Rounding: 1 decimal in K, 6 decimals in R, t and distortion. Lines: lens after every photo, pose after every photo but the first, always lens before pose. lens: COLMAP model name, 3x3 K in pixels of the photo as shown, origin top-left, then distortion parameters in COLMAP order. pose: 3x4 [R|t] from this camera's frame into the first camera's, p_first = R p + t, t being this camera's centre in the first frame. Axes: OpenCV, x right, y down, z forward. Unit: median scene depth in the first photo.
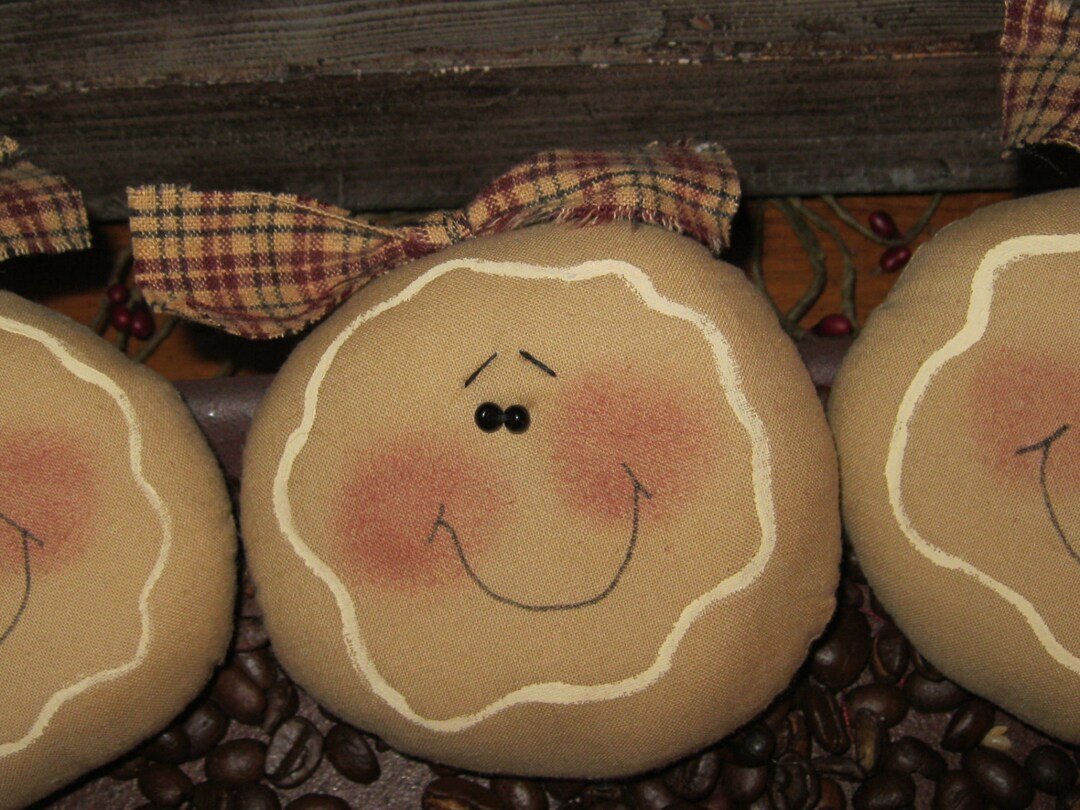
lens RADIAL K [[1710.3, 0, 517.2], [0, 1710.3, 405.0], [0, 0, 1]] dist [-0.123171, -0.015727]
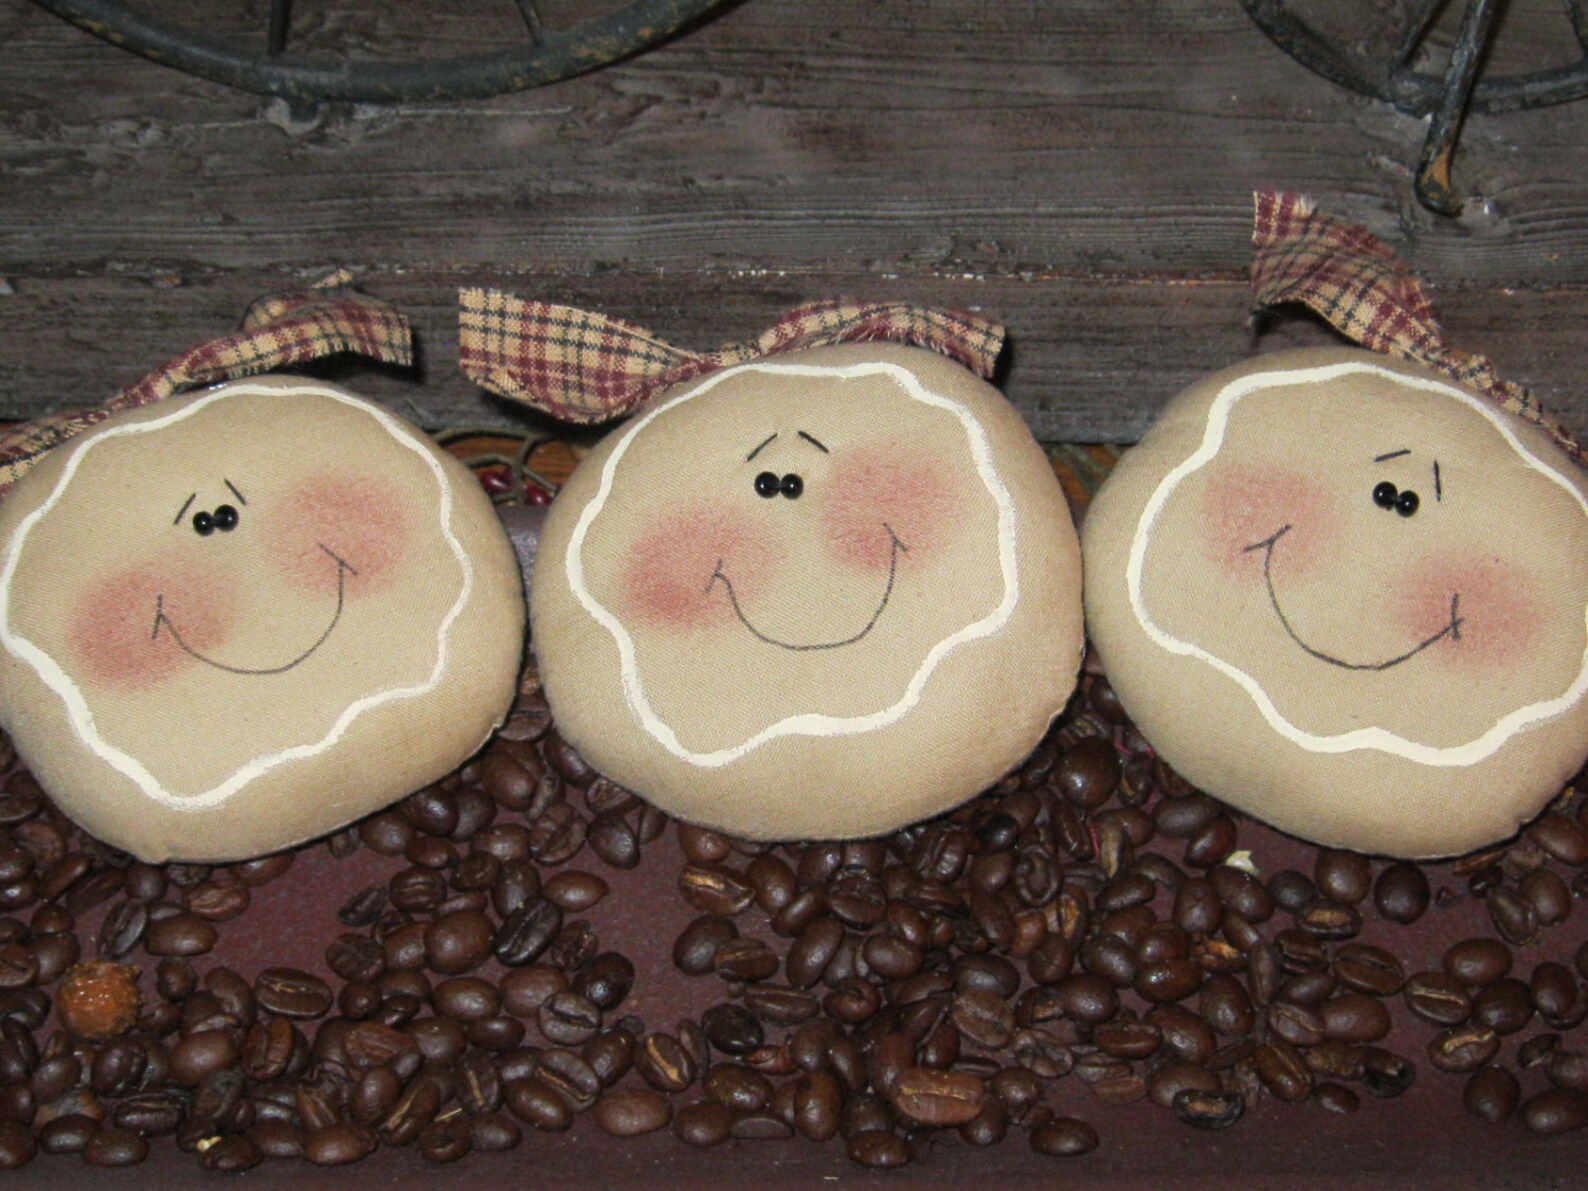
lens RADIAL K [[2514.7, 0, 760.5], [0, 2514.7, 595.5], [0, 0, 1]] dist [-0.123171, -0.015727]
pose [[0.998045, 0.056475, -0.026789, 0.025776], [-0.061500, 0.963819, -0.259364, 0.474492], [0.011172, 0.260505, 0.965408, -0.539591]]
